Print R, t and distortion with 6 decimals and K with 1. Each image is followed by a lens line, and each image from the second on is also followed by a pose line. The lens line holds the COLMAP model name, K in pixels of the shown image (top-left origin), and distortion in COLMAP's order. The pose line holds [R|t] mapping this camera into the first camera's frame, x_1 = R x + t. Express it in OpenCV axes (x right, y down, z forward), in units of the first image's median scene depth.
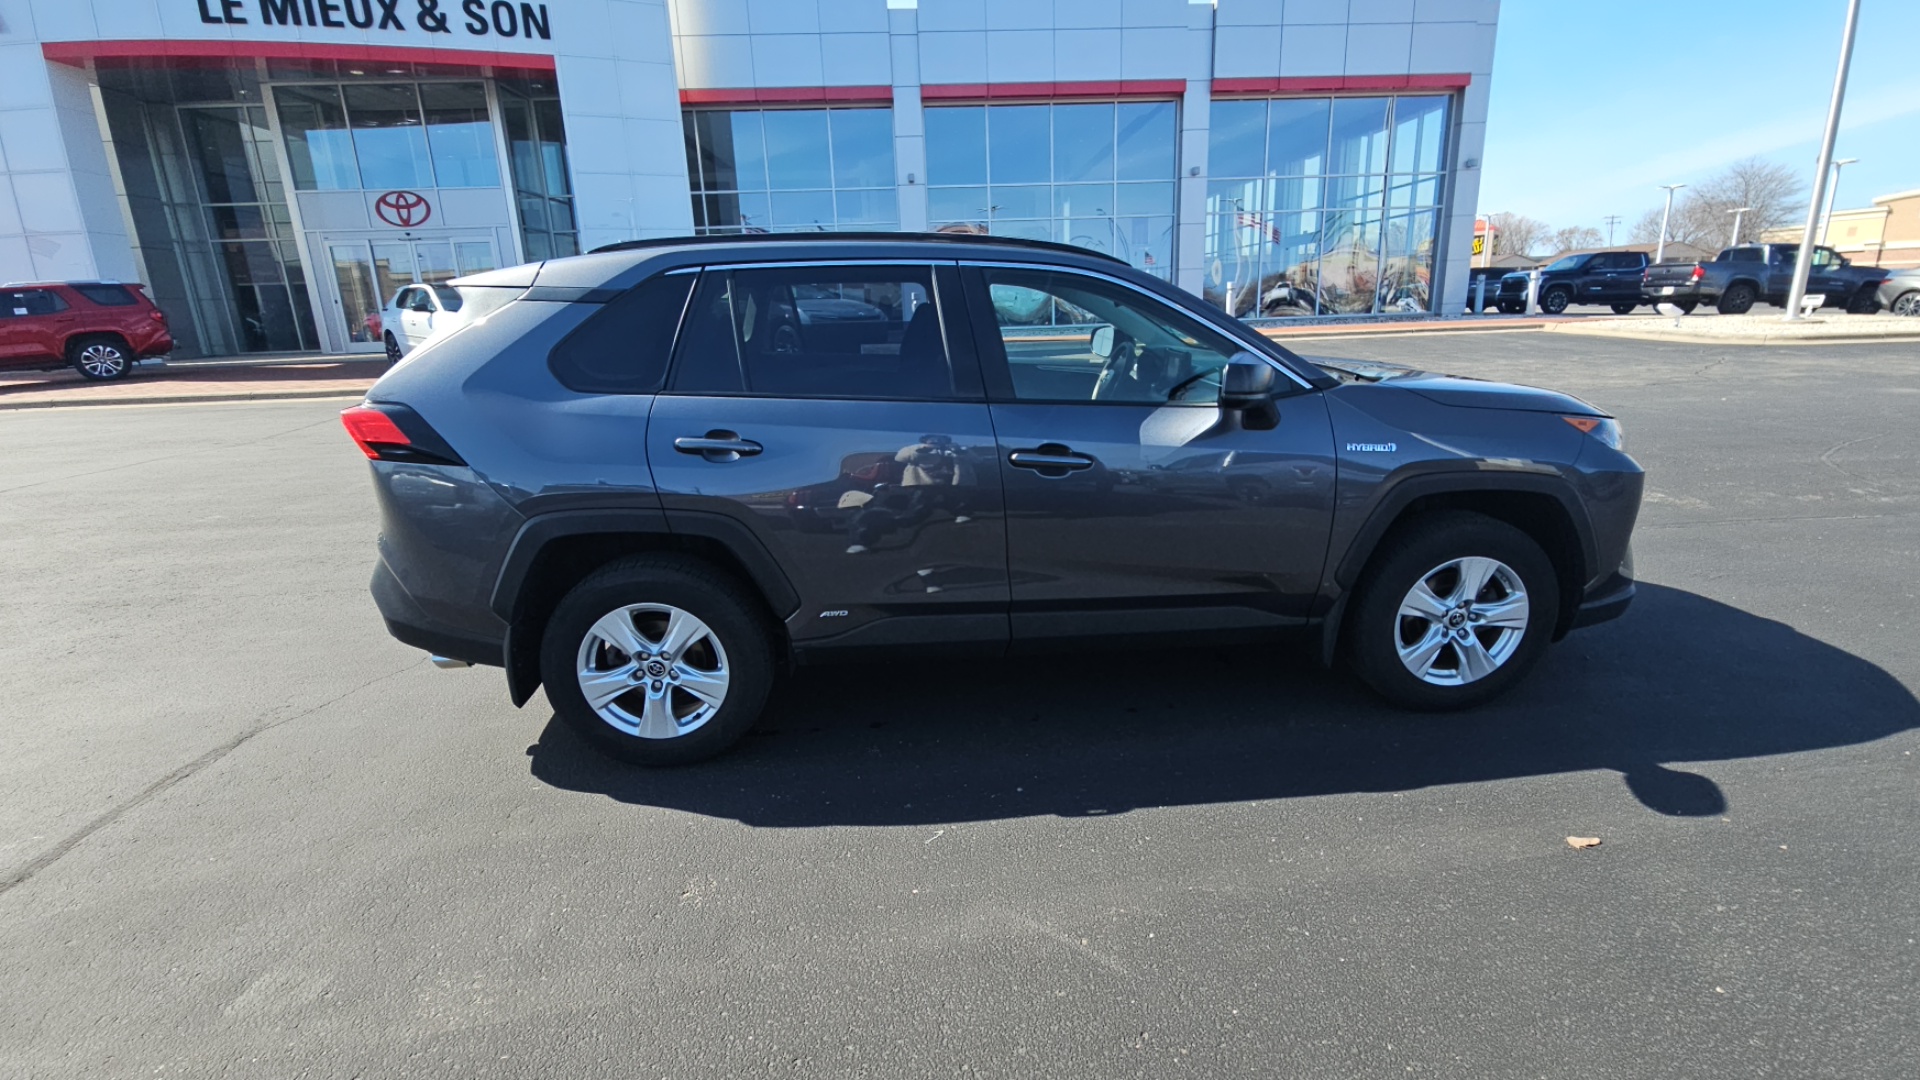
lens RADIAL K [[854.8, 0, 980.4], [0, 854.8, 540.6], [0, 0, 1]] dist [0.012927, -0.007244]
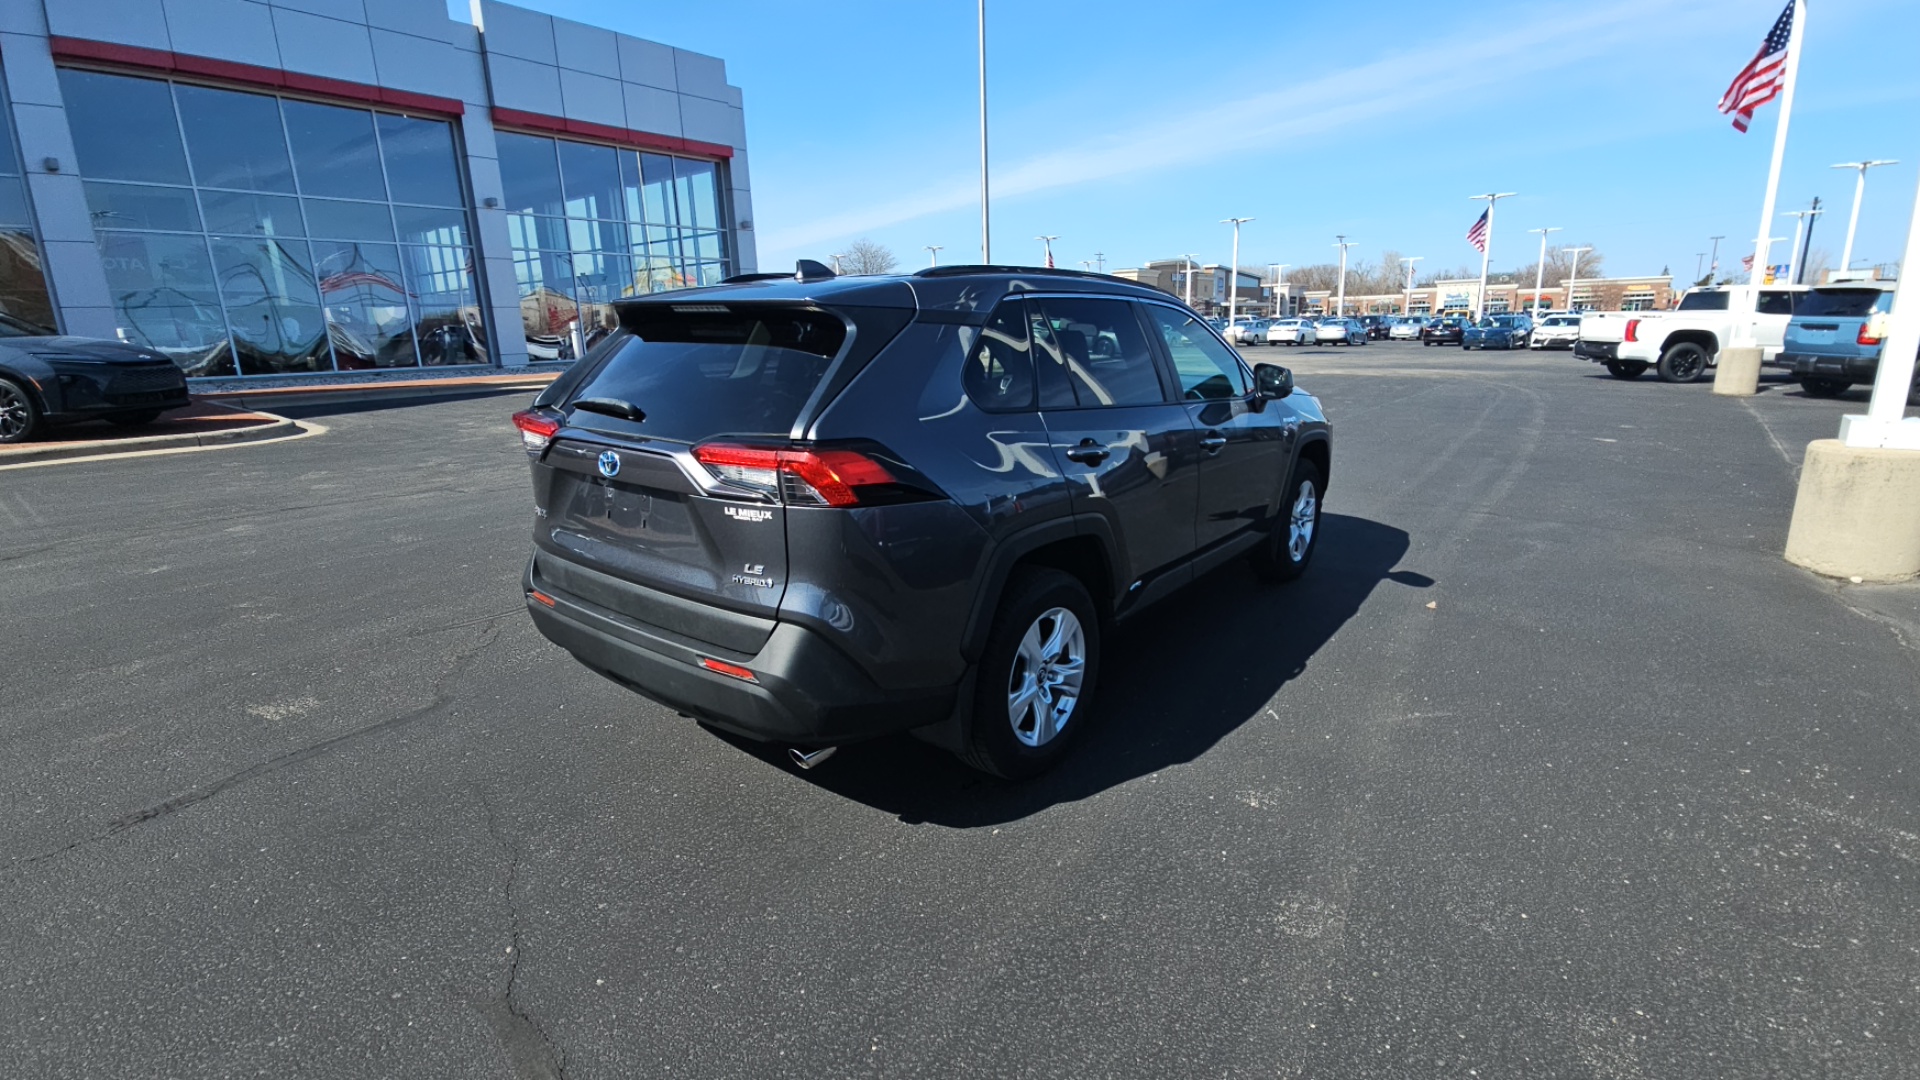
lens RADIAL K [[852.8, 0, 979.3], [0, 852.8, 547.3], [0, 0, 1]] dist [0.009256, -0.007881]
pose [[0.665366, -0.173547, 0.726065, -0.136642], [0.201742, 0.978215, 0.048941, -0.008193], [-0.718741, 0.113915, 0.685882, 0.038306]]
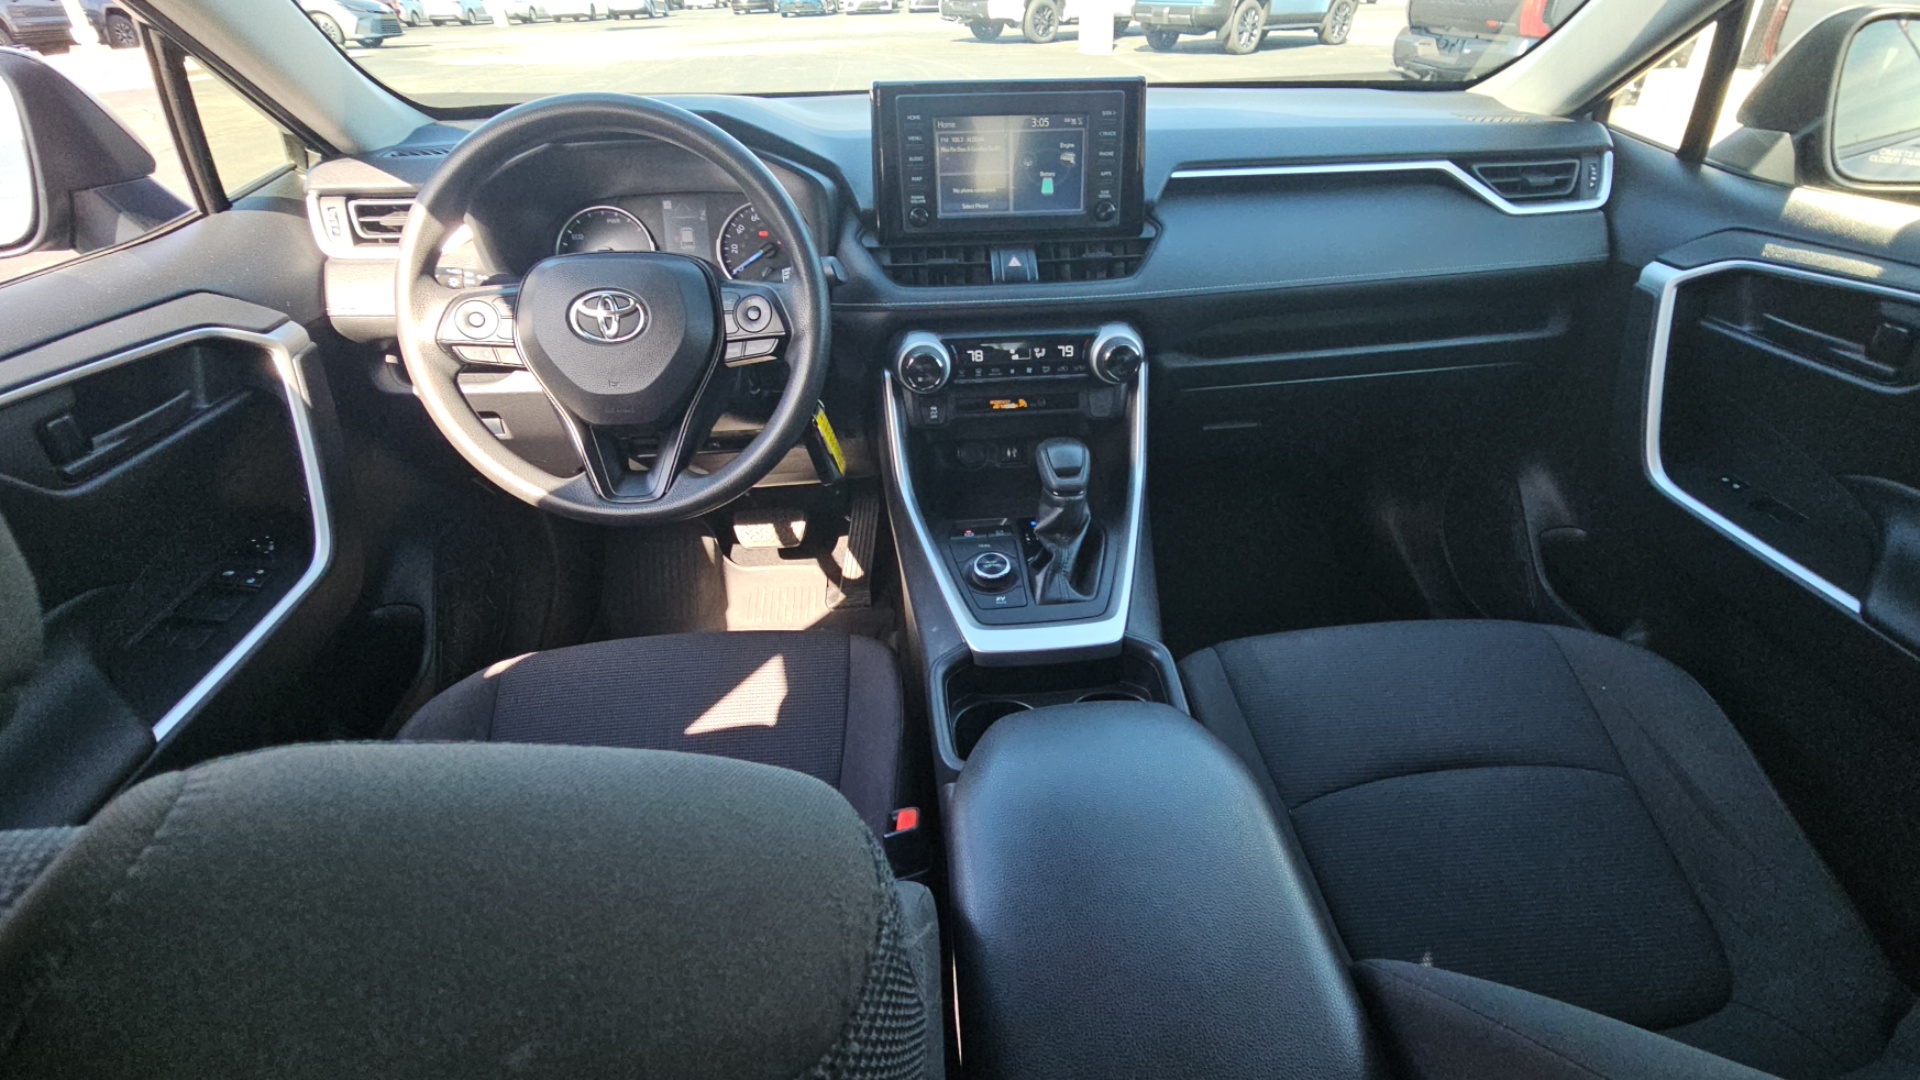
lens RADIAL K [[855.3, 0, 980.8], [0, 855.3, 548.2], [0, 0, 1]] dist [0.003141, -0.003782]
pose [[-0.017919, -0.535752, 0.844185, -0.008824], [0.299711, 0.802617, 0.515732, -0.035630], [-0.953862, 0.262253, 0.146189, 0.148466]]
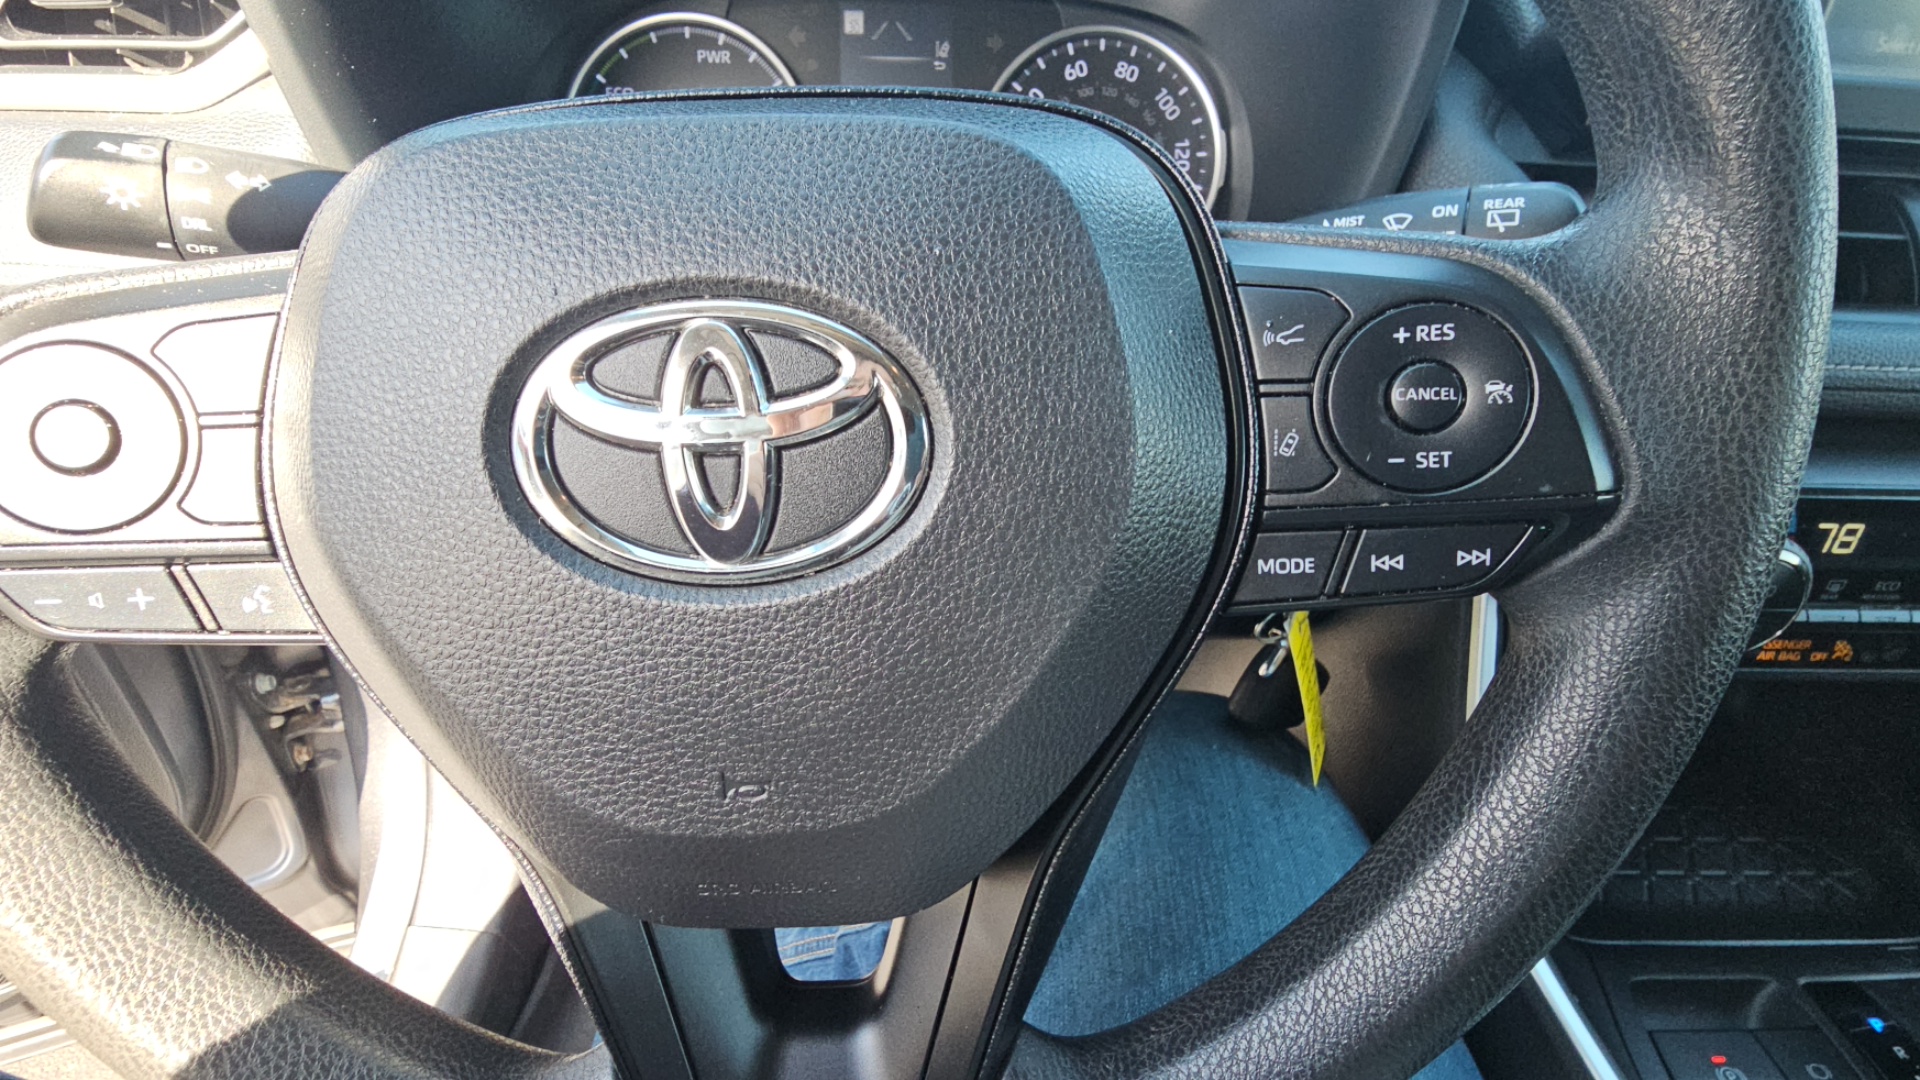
lens RADIAL K [[856.4, 0, 976.6], [0, 856.4, 542.5], [0, 0, 1]] dist [0.021619, -0.013193]
pose [[0.069749, -0.577132, 0.813667, 0.024013], [0.262039, 0.797610, 0.543281, -0.031694], [-0.962534, 0.175319, 0.206863, 0.164248]]
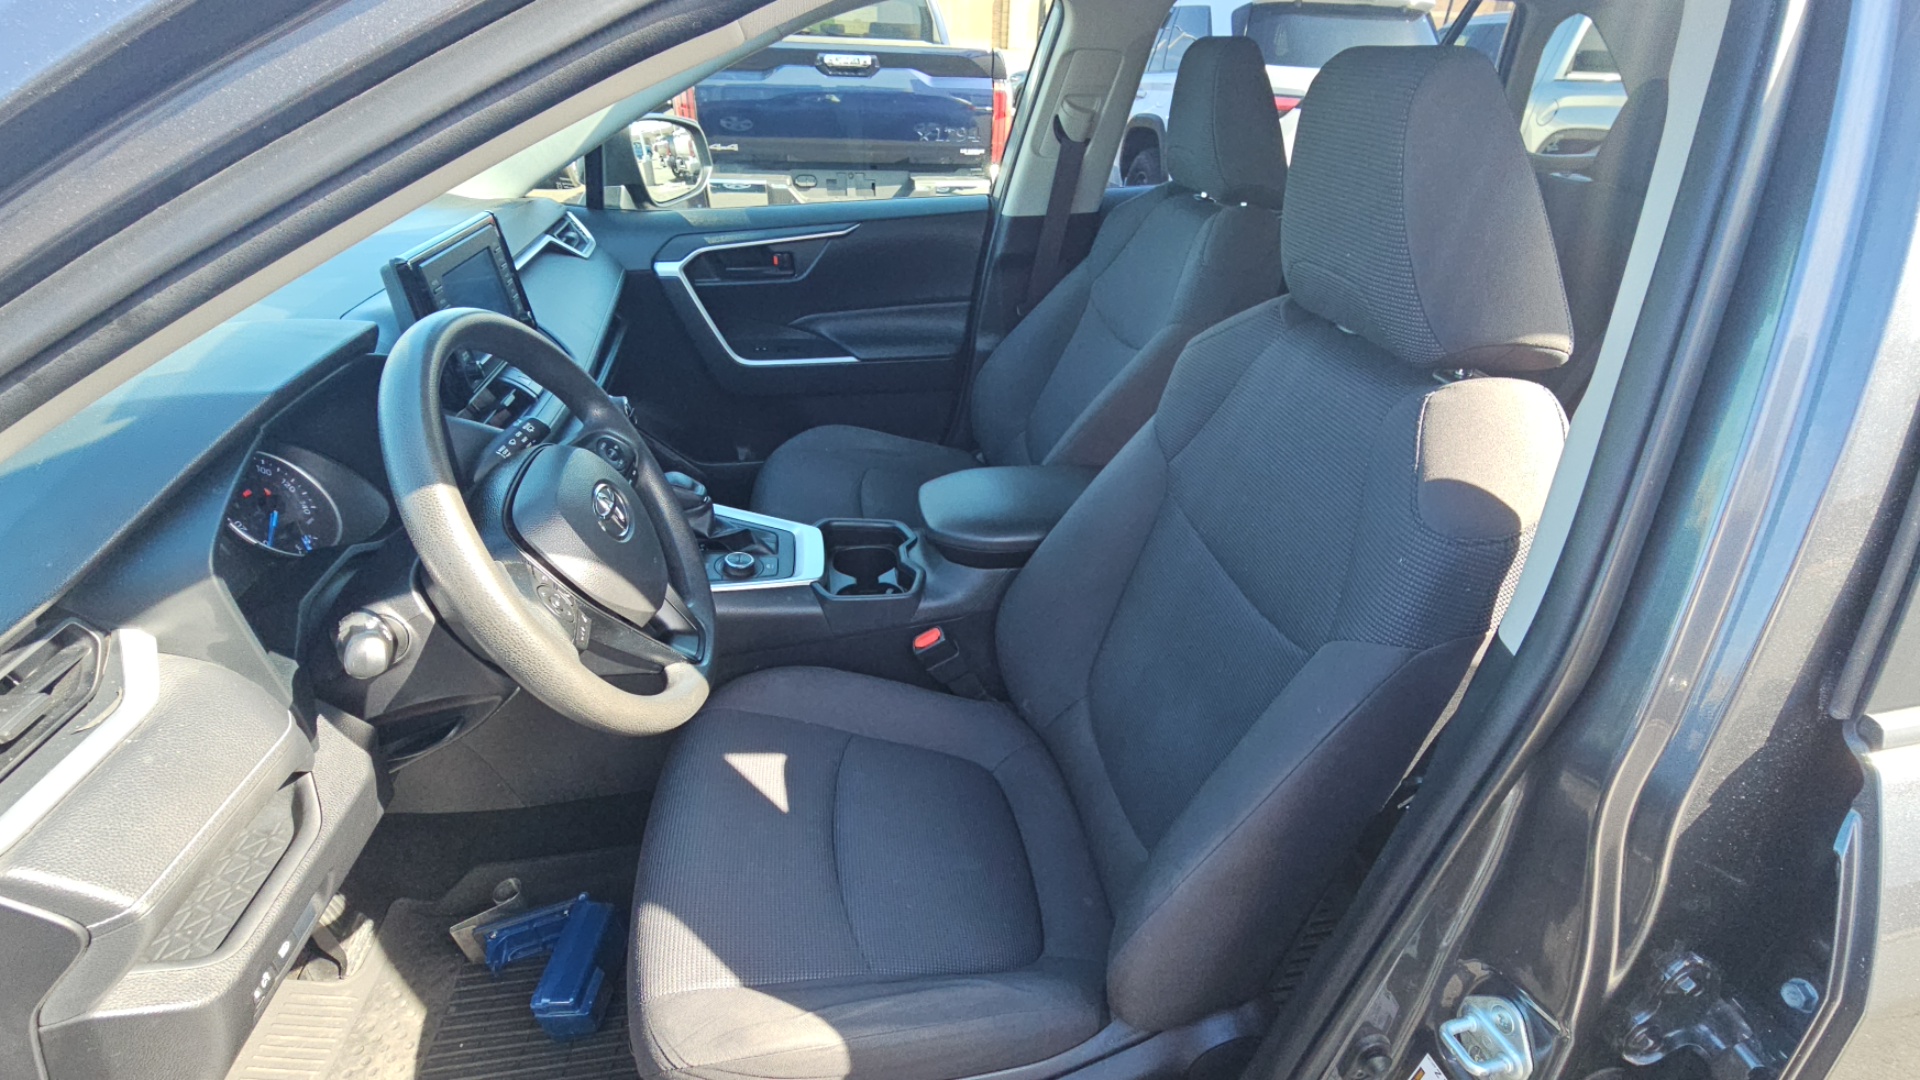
lens RADIAL K [[856.7, 0, 979.4], [0, 856.7, 550.0], [0, 0, 1]] dist [0.004783, -0.005456]
pose [[-0.994220, 0.046668, -0.096690, 0.017839], [-0.039220, 0.680477, 0.731719, -0.056083], [0.099943, 0.731282, -0.674713, 0.195811]]
